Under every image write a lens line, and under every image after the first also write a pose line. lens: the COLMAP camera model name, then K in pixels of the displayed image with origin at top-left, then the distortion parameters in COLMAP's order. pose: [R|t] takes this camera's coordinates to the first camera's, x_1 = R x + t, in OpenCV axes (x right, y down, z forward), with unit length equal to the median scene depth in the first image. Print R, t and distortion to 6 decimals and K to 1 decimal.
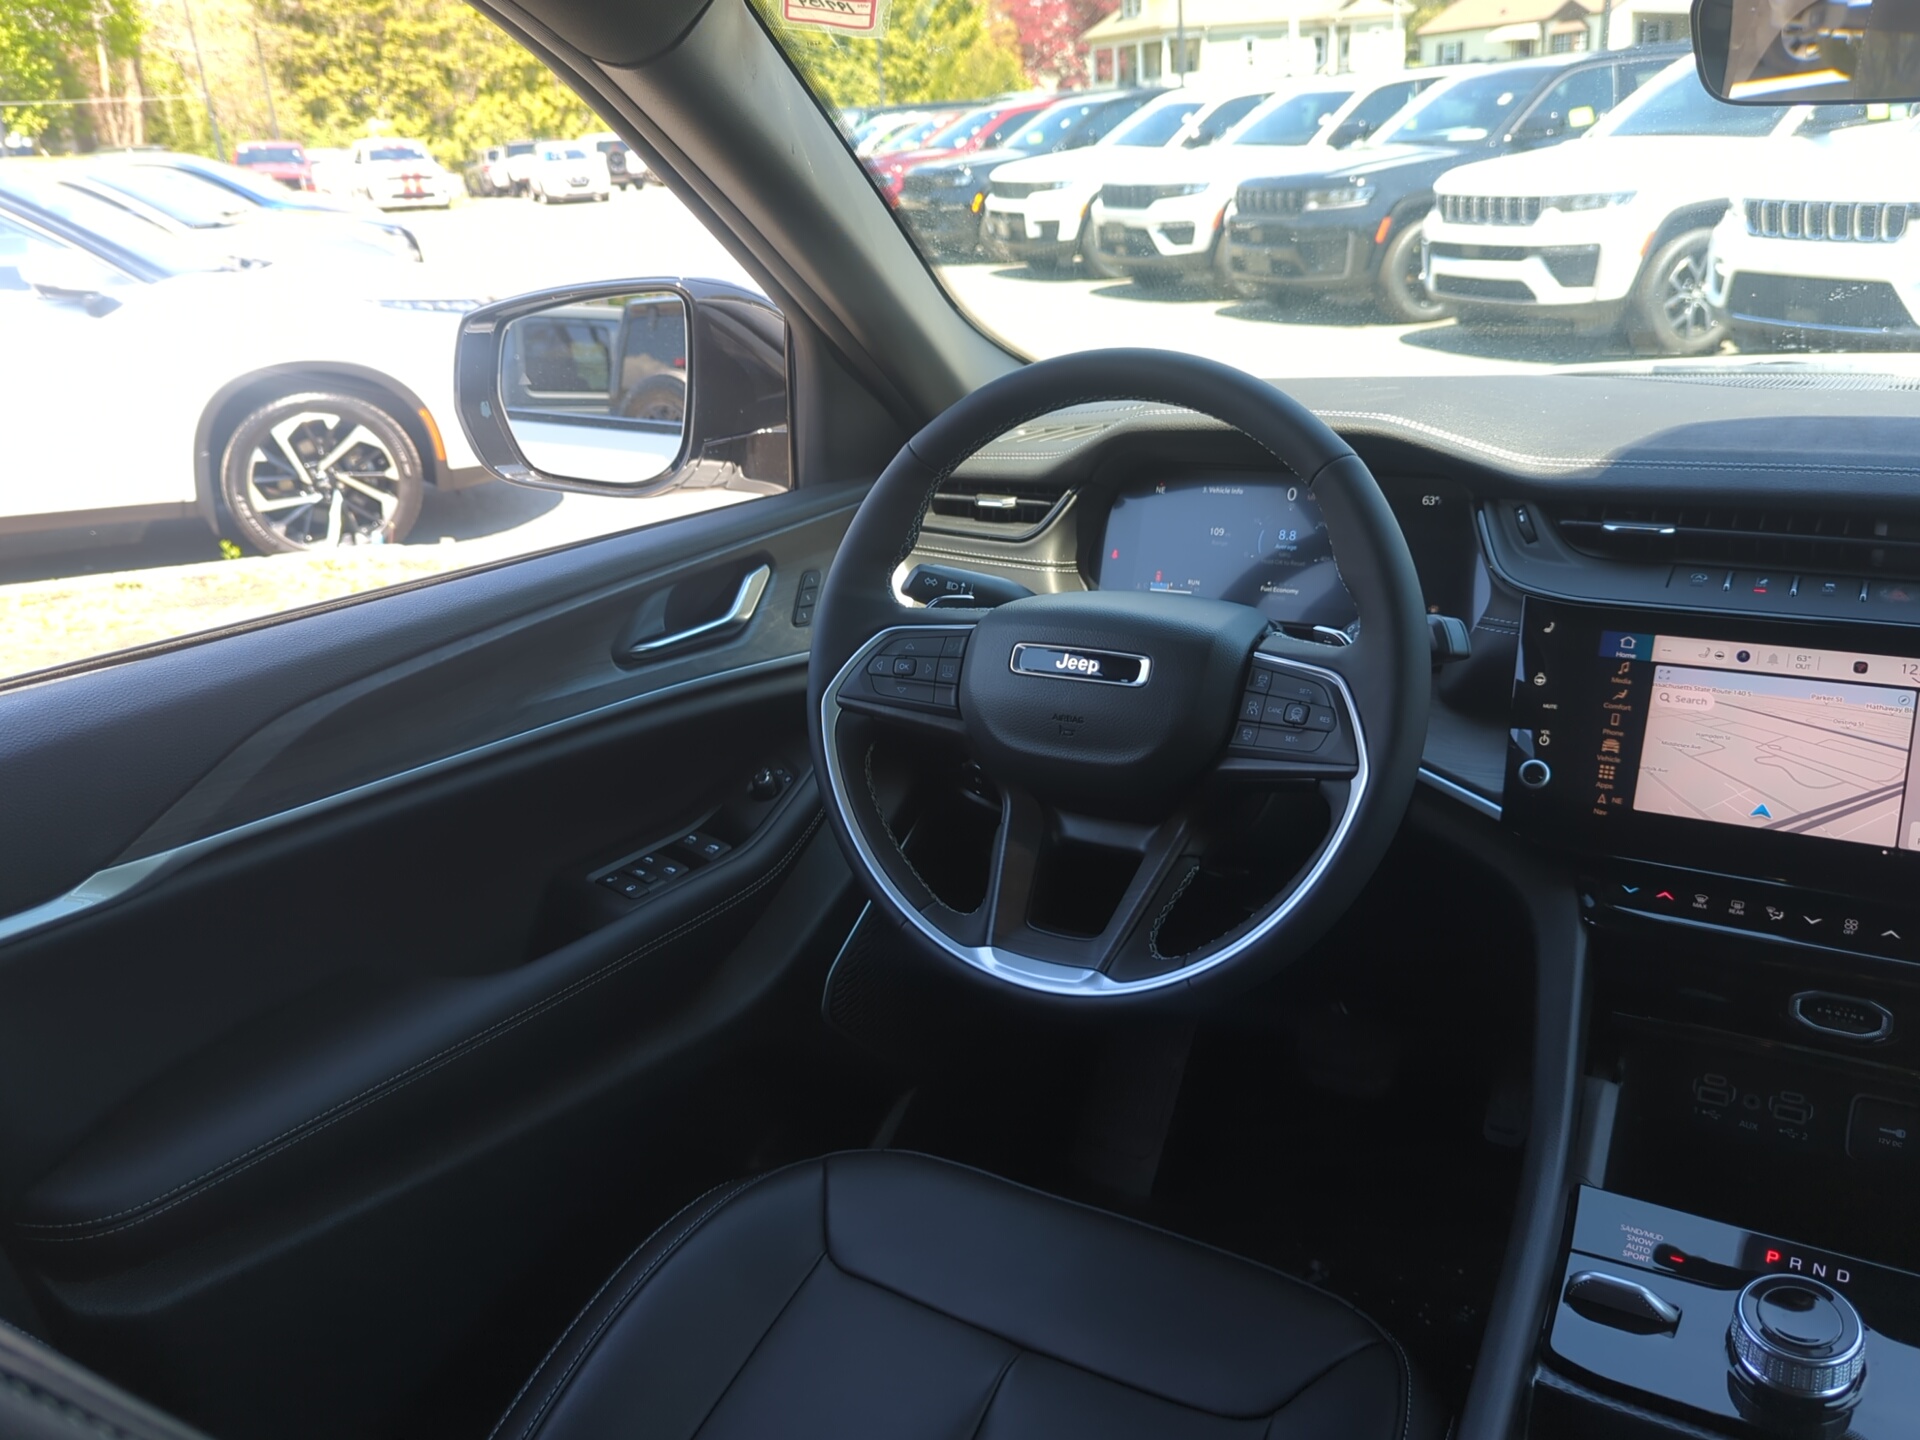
lens RADIAL K [[1559.9, 0, 975.6], [0, 1559.9, 695.8], [0, 0, 1]] dist [0.057545, -0.065179]
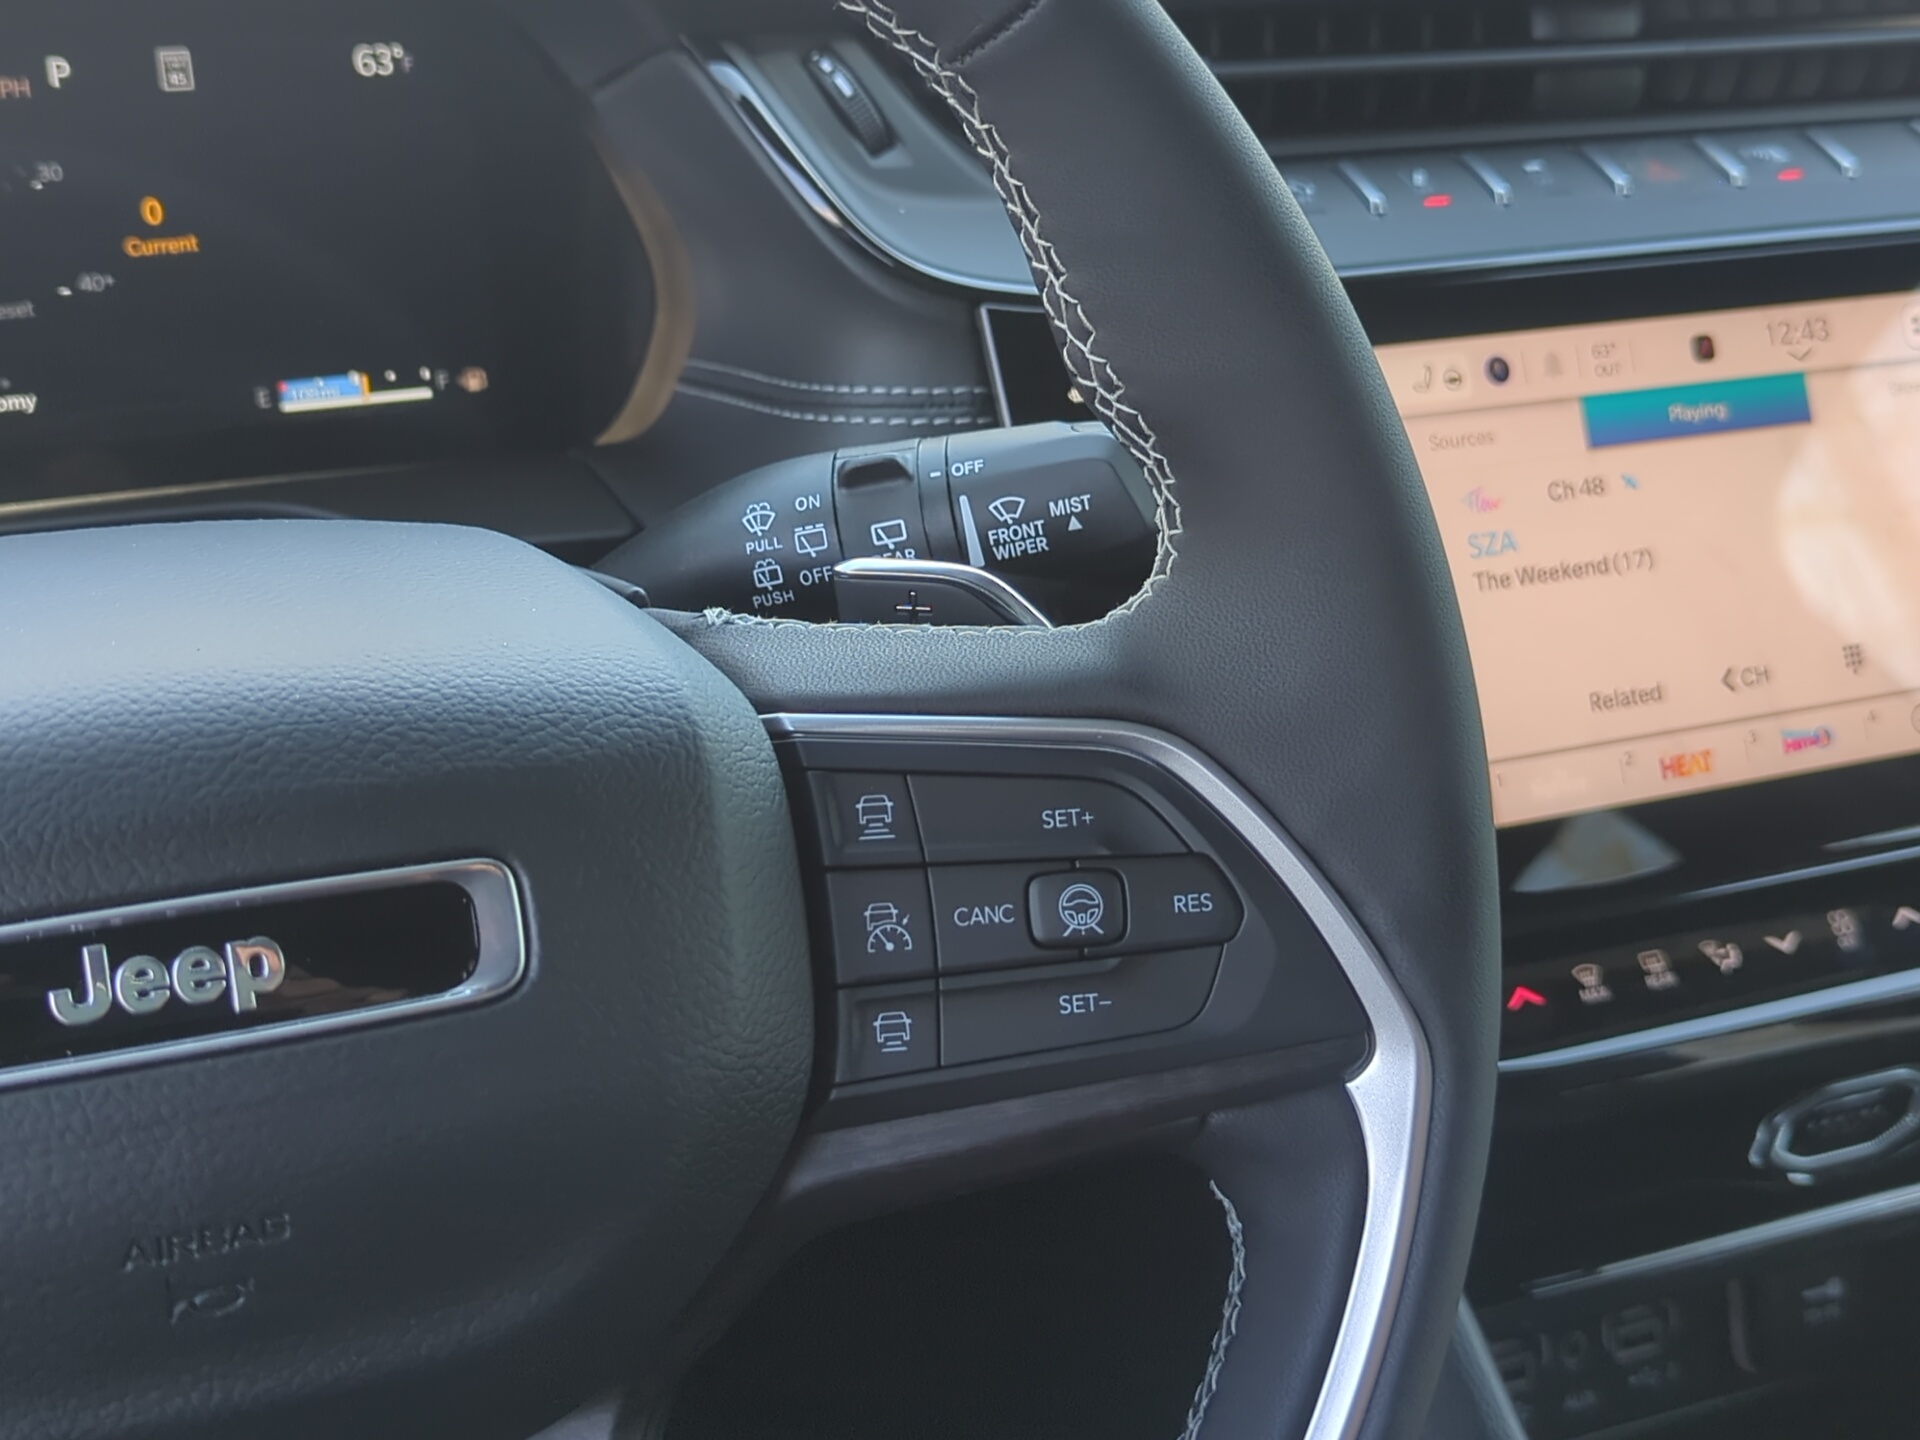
lens RADIAL K [[2691.2, 0, 976.6], [0, 2691.2, 681.6], [0, 0, 1]] dist [0.041386, 0.000000]
pose [[0.573396, -0.276840, 0.771088, -0.103824], [0.181933, 0.960706, 0.209629, -0.083975], [-0.798822, 0.020086, 0.601231, 0.492508]]
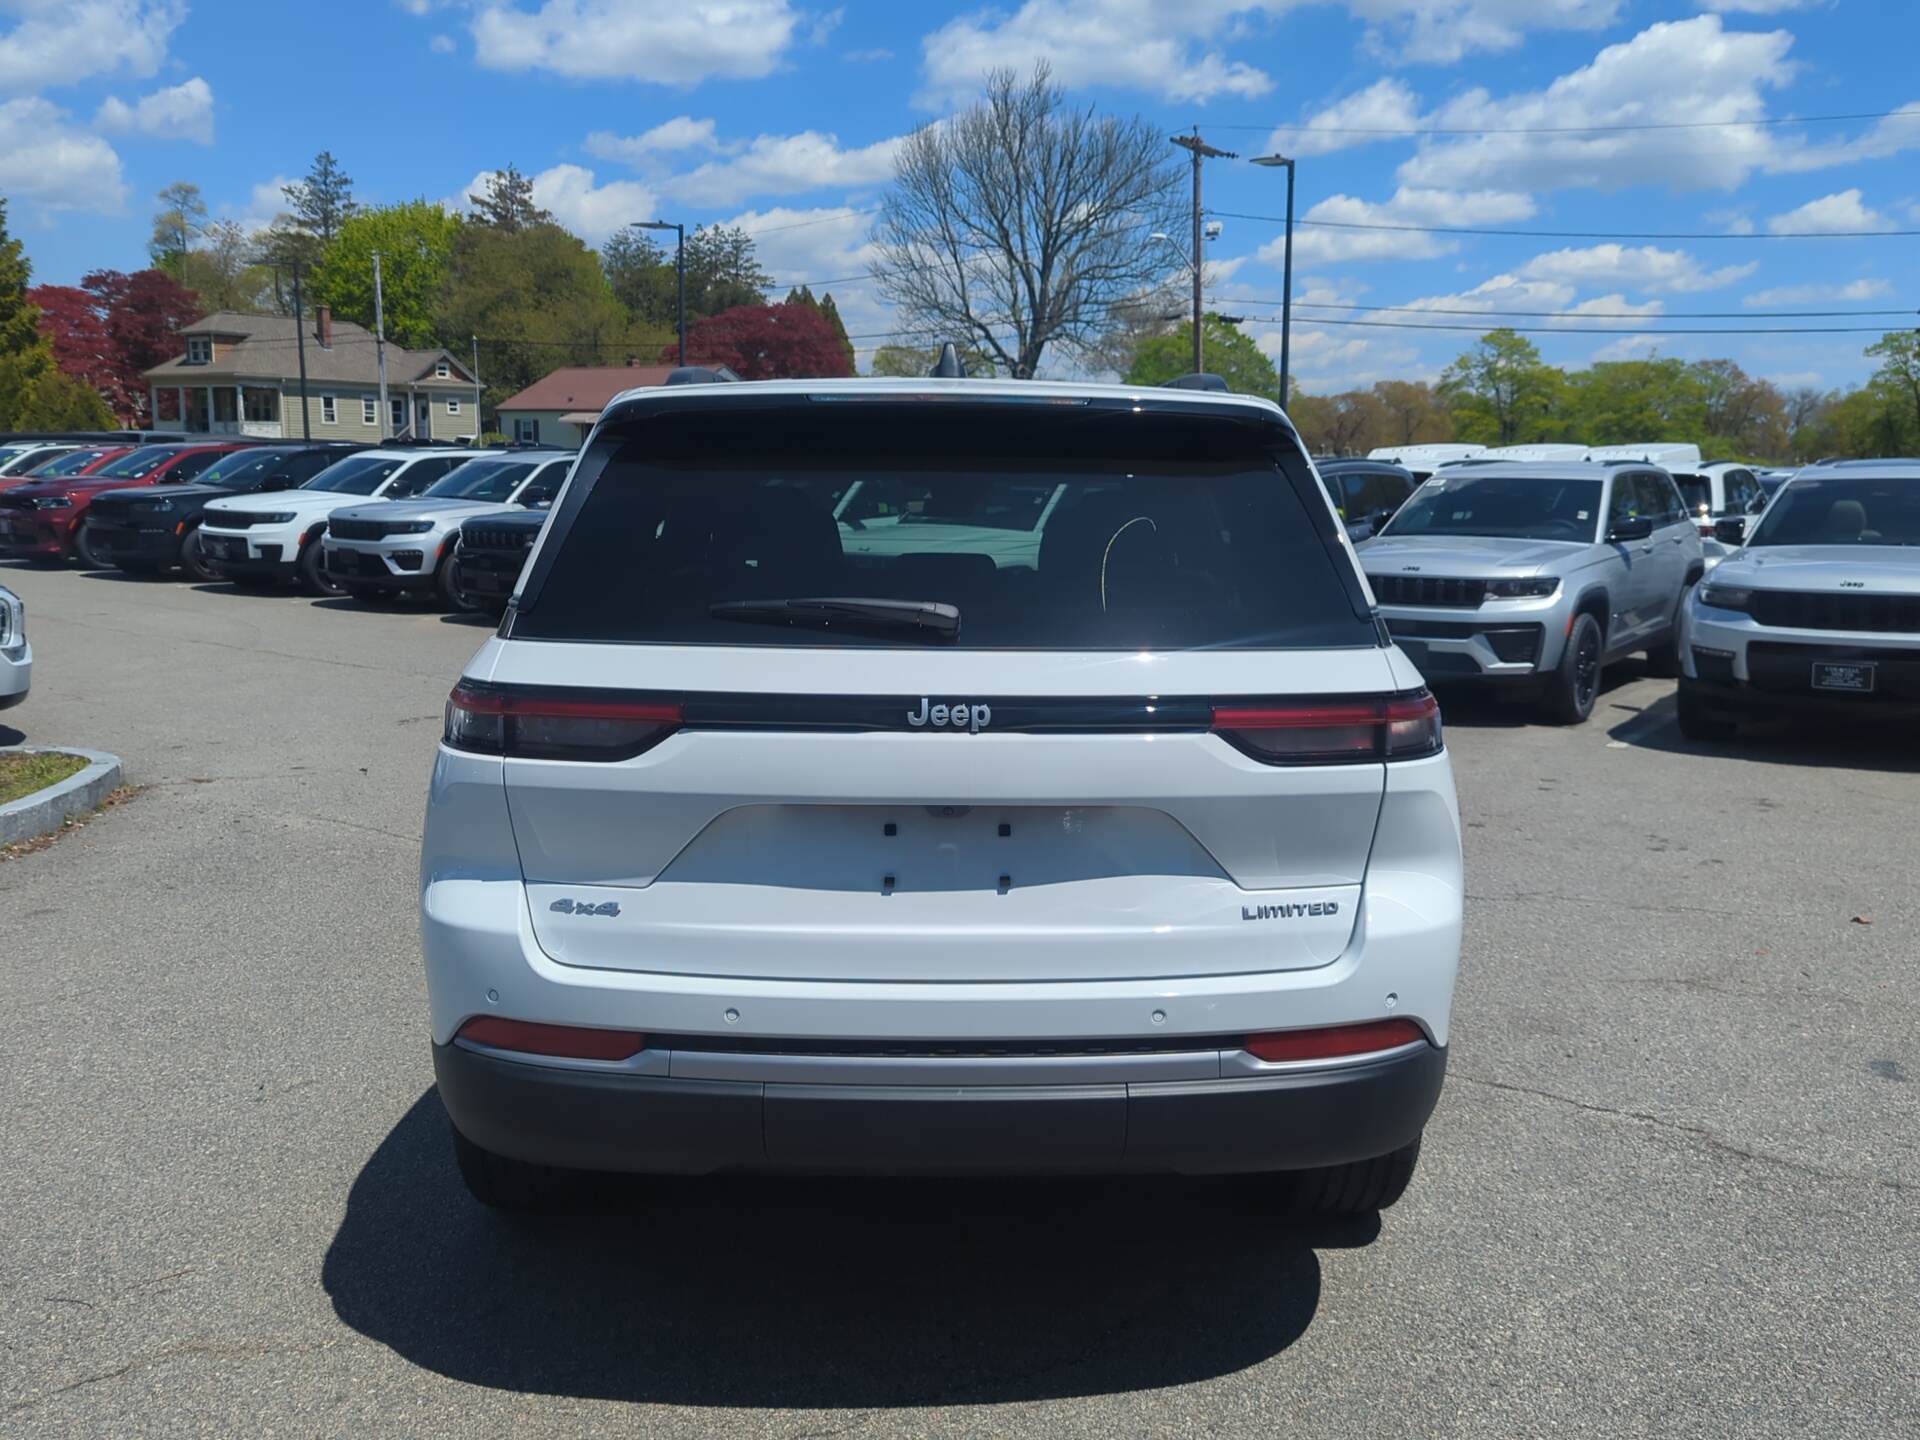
lens RADIAL K [[1559.9, 0, 967.8], [0, 1559.9, 713.9], [0, 0, 1]] dist [0.057545, -0.065179]
pose [[0.843762, -0.008275, 0.536654, -1.658055], [0.116832, 0.978736, -0.168598, 0.914870], [-0.523847, 0.204955, 0.826787, -2.539501]]
